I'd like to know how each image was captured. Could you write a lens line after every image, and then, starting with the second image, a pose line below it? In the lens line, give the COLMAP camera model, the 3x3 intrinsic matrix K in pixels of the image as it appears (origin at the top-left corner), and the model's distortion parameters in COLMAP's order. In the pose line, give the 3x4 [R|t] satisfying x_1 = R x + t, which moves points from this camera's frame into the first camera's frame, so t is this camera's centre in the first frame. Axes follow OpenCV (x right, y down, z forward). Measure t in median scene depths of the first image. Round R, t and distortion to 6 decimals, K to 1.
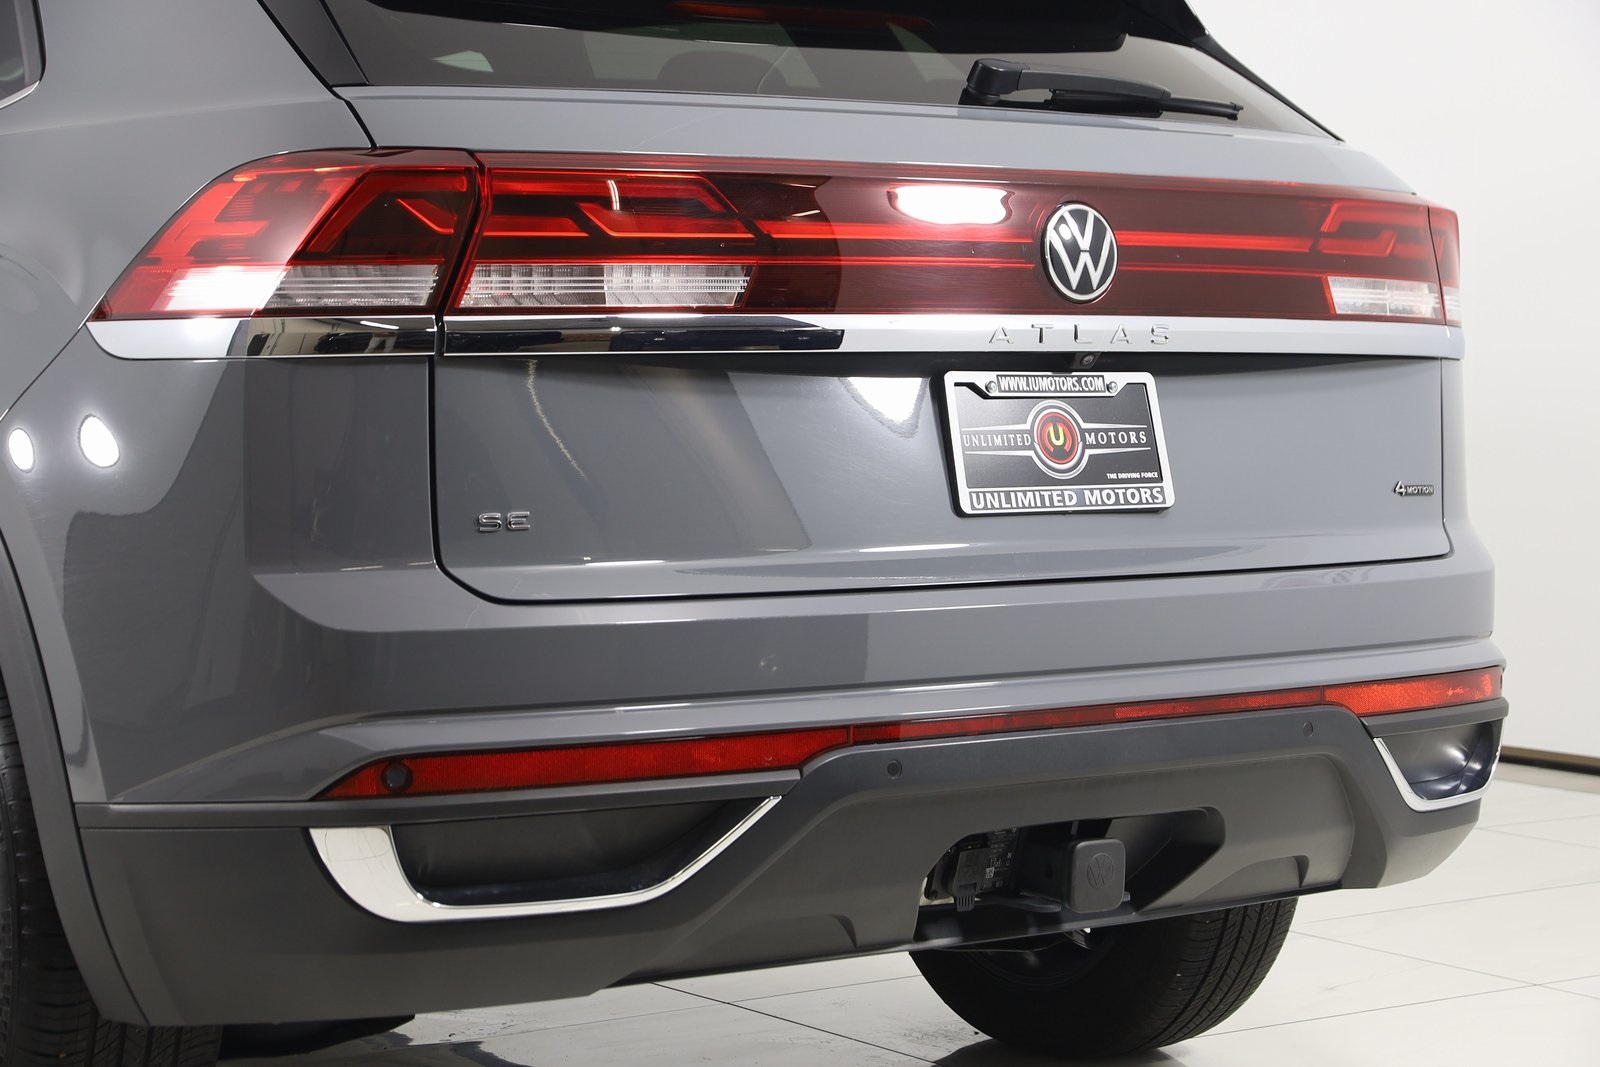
lens RADIAL K [[3353.5, 0, 800.0], [0, 3353.5, 533.5], [0, 0, 1]] dist [0.201887, 0.434069]
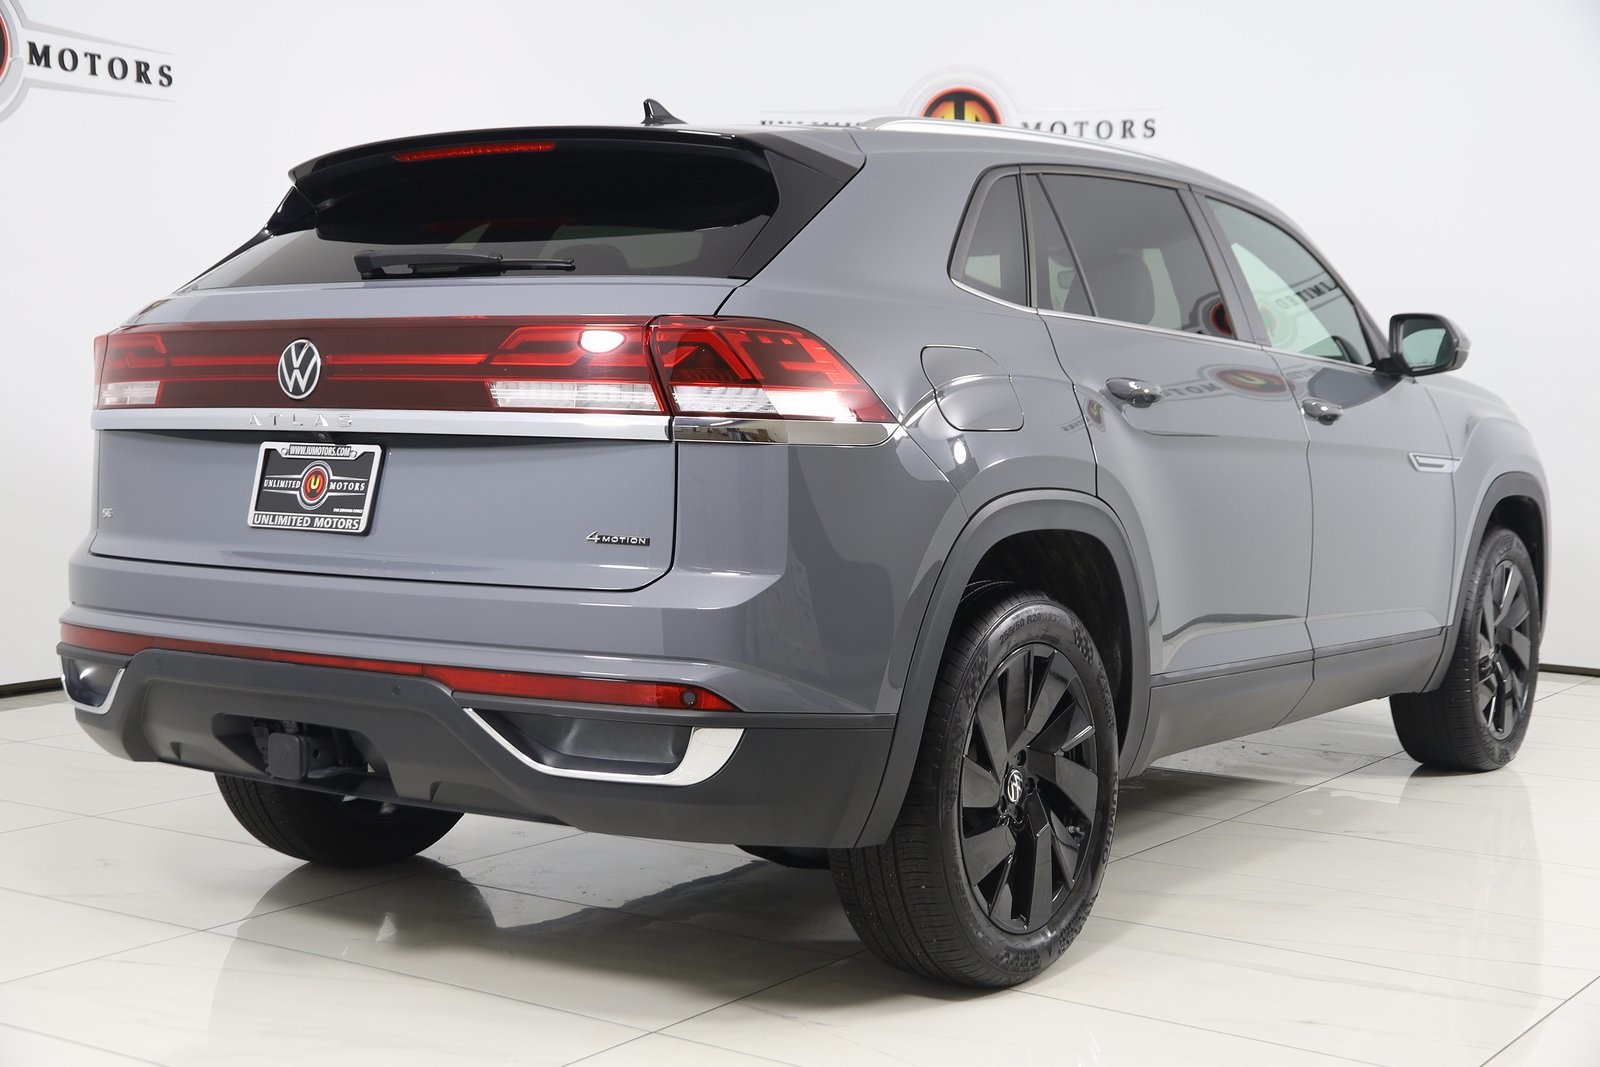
lens RADIAL K [[2047.8, 0, 793.2], [0, 2047.8, 542.1], [0, 0, 1]] dist [0.103099, -0.001952]
pose [[0.296991, 0.057024, -0.953176, 1.084479], [-0.059920, 0.997361, 0.040998, -0.054895], [0.952998, 0.044938, 0.299624, 0.920280]]
